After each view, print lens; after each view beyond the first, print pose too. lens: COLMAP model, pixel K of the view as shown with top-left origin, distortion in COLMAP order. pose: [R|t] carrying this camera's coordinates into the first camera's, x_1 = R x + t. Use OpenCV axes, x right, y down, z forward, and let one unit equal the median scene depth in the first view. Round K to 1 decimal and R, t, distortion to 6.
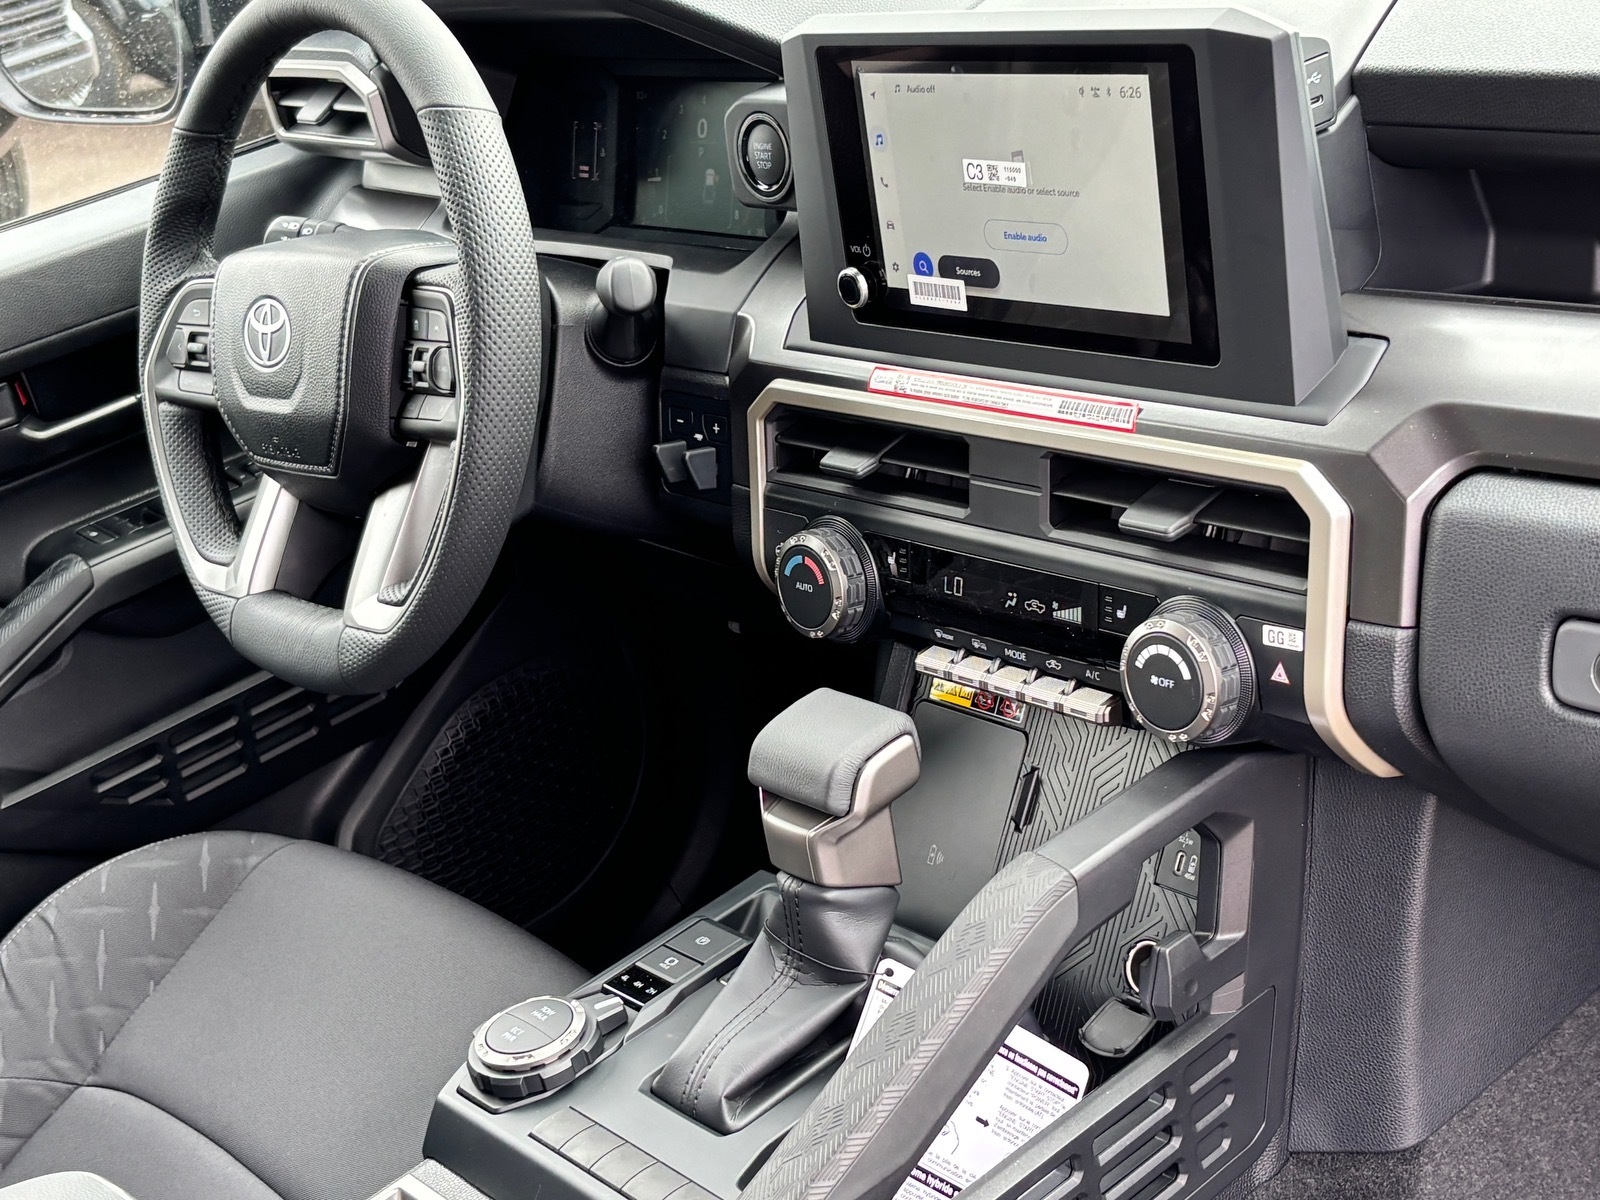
lens RADIAL K [[2343.7, 0, 810.8], [0, 2343.7, 620.9], [0, 0, 1]] dist [0.209174, 0.000000]
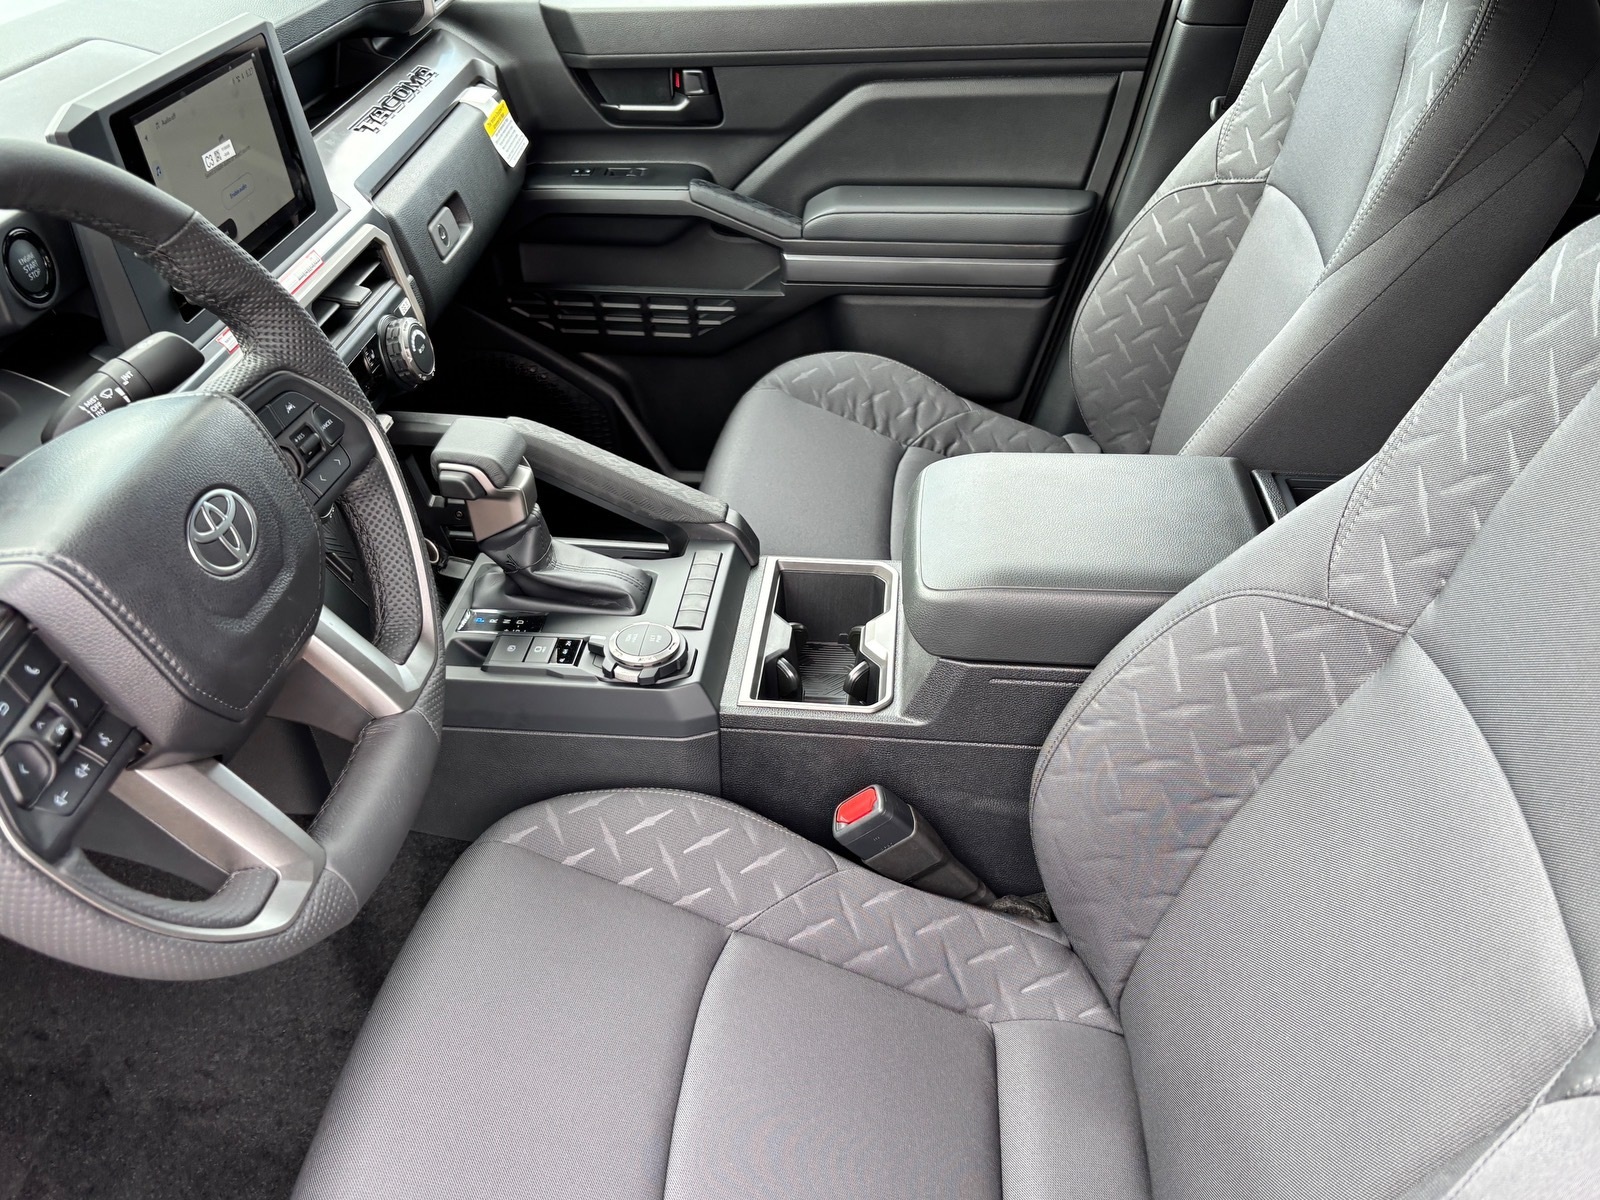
lens RADIAL K [[1402.2, 0, 801.7], [0, 1402.2, 615.8], [0, 0, 1]] dist [0.046973, -0.037286]
pose [[-0.672479, -0.211508, 0.709251, -0.886549], [0.446180, 0.648725, 0.616506, -0.387997], [-0.590505, 0.731040, -0.341883, 1.286646]]
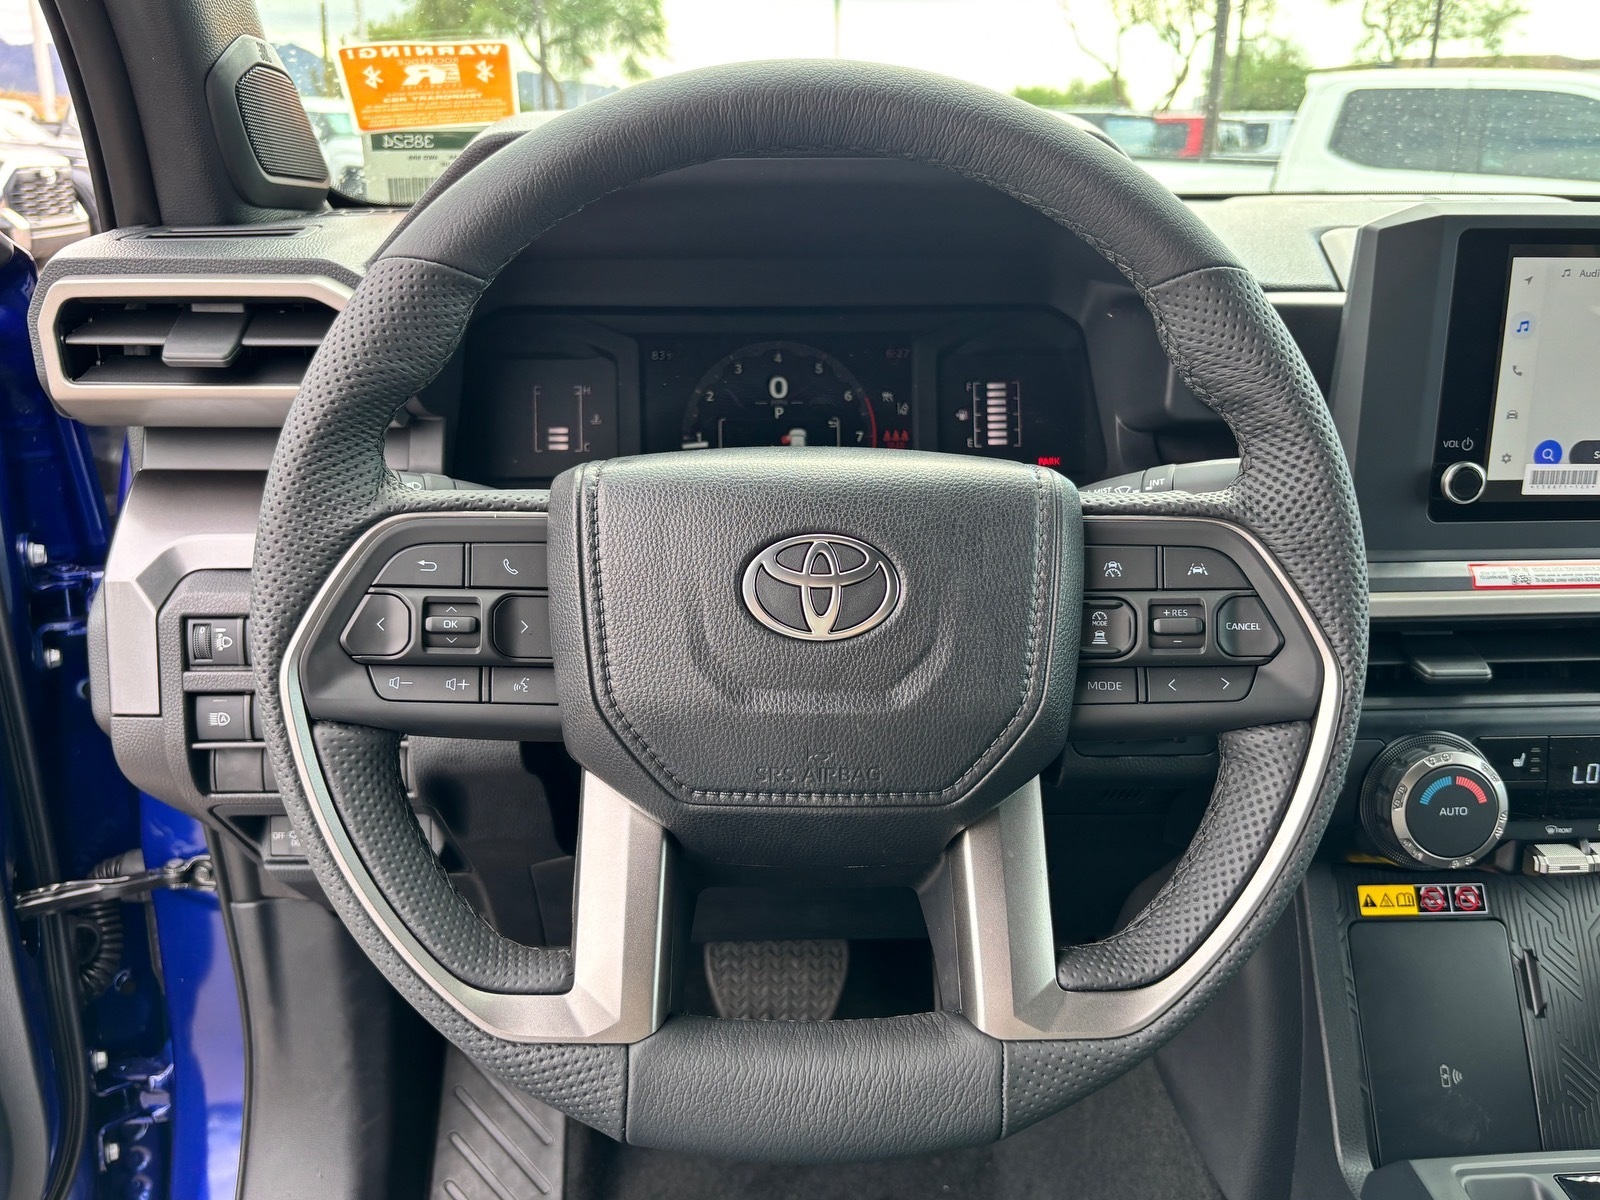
lens RADIAL K [[1289.3, 0, 796.3], [0, 1289.3, 592.7], [0, 0, 1]] dist [0.027021, -0.028991]
pose [[0.604077, -0.036093, 0.796108, -0.598440], [0.198711, 0.974242, -0.106610, -0.102130], [-0.771754, 0.222596, 0.595690, 0.965113]]
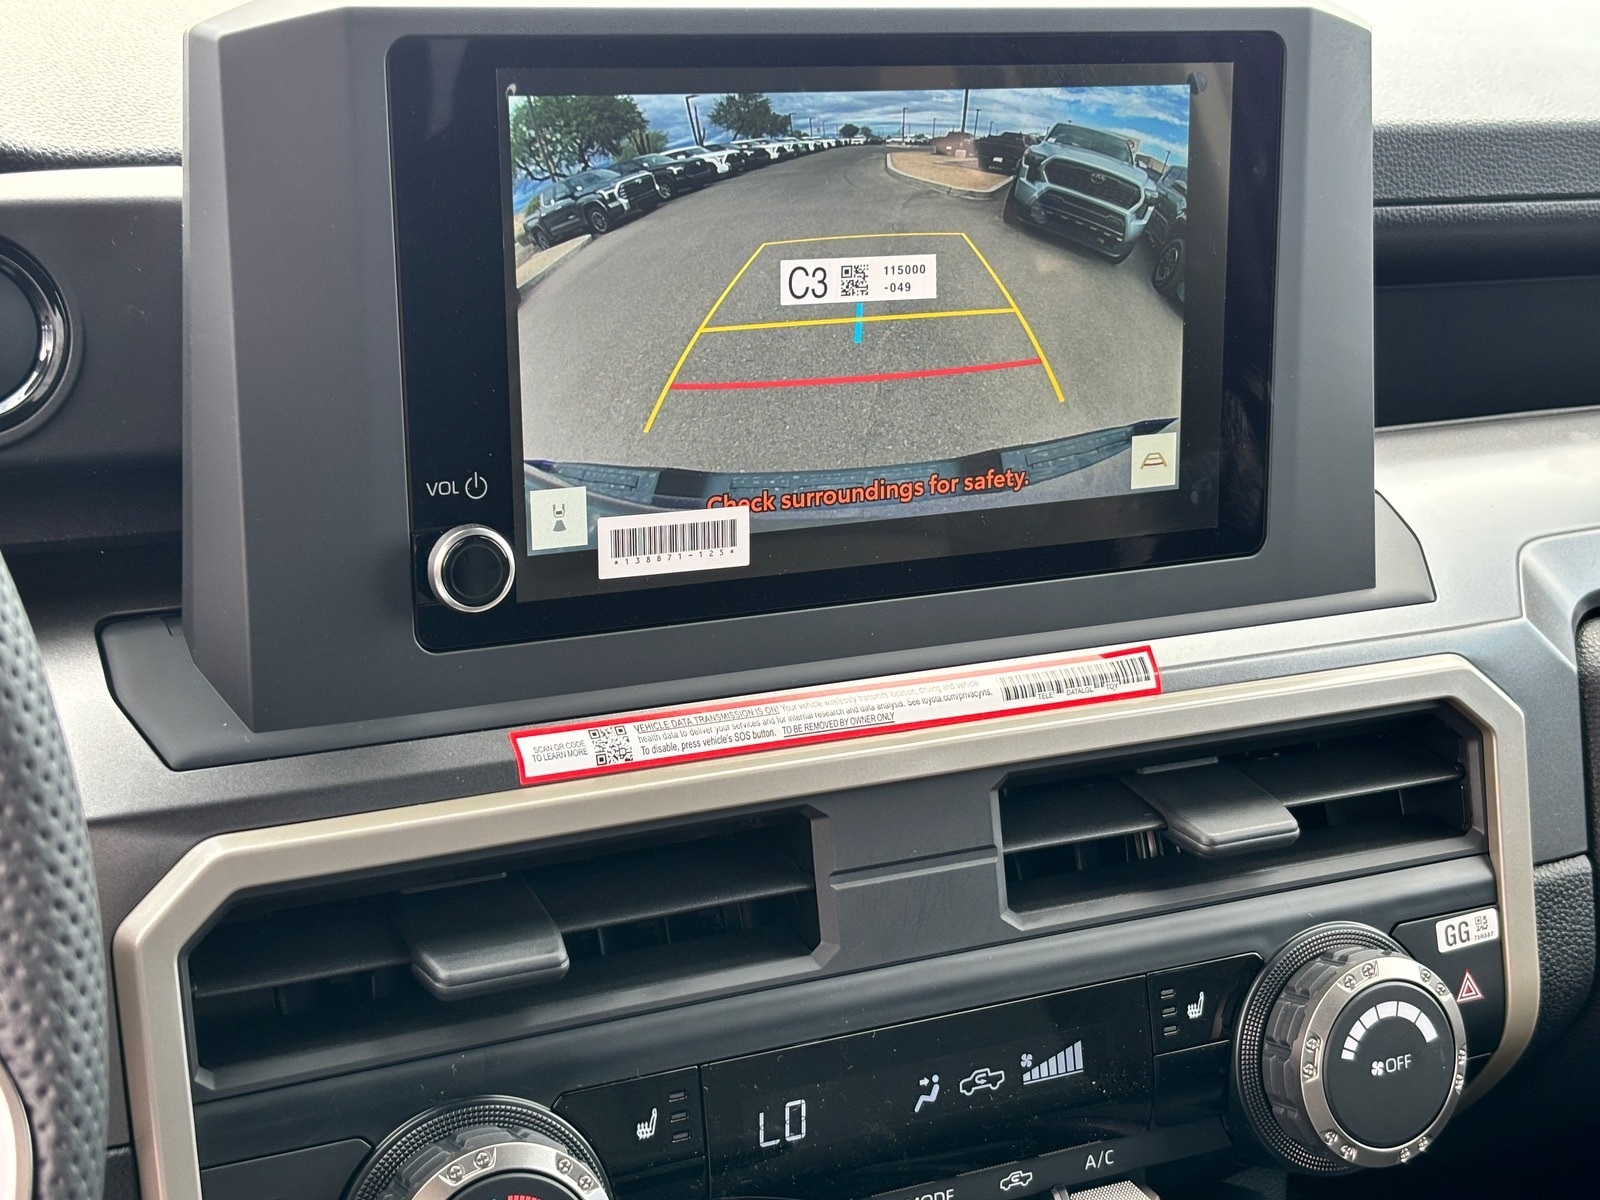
lens RADIAL K [[2417.2, 0, 775.2], [0, 2417.2, 634.7], [0, 0, 1]] dist [0.146356, 0.000000]
pose [[0.239615, -0.067705, 0.968504, -0.447165], [0.325404, 0.945465, -0.014413, -0.110561], [-0.914711, 0.318609, 0.248579, 0.889259]]
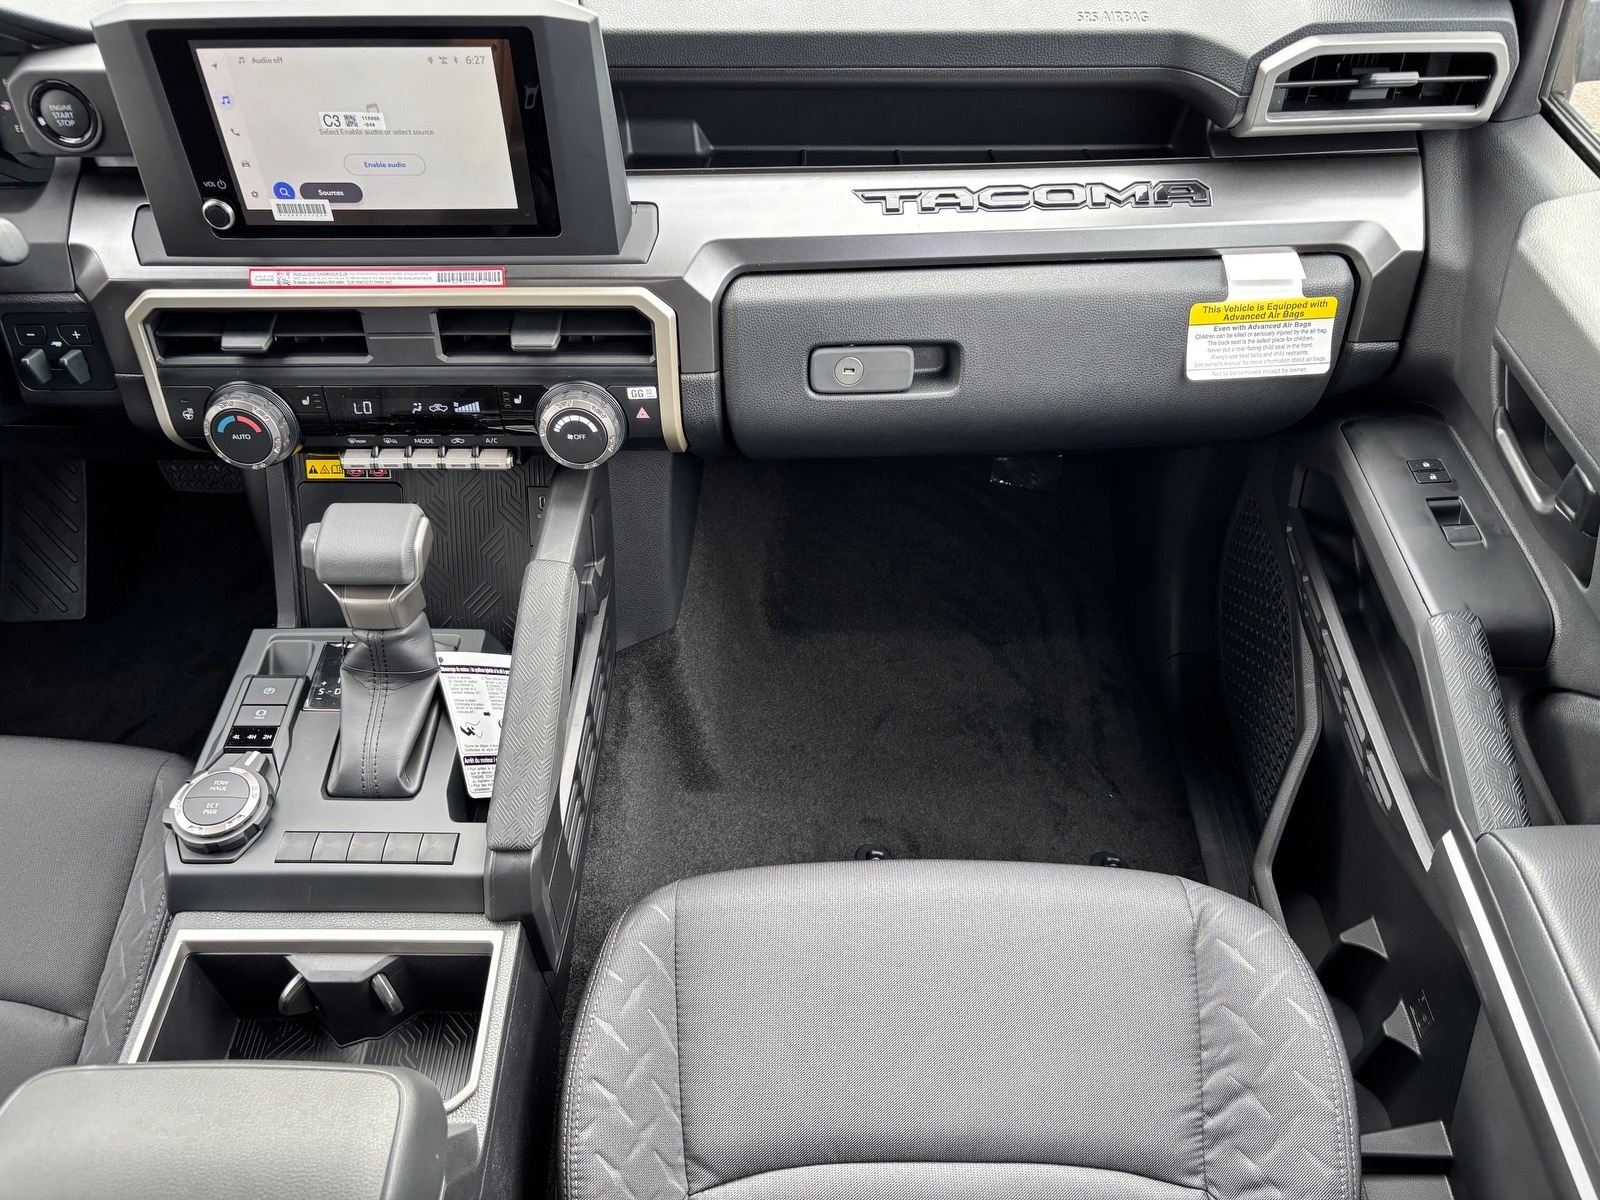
lens RADIAL K [[1224.5, 0, 786.2], [0, 1224.5, 610.9], [0, 0, 1]] dist [0.039883, -0.043873]
pose [[0.655936, -0.393521, 0.644119, -0.335109], [0.188389, 0.911690, 0.365146, -0.140043], [-0.730929, -0.118167, 0.672146, 0.275389]]
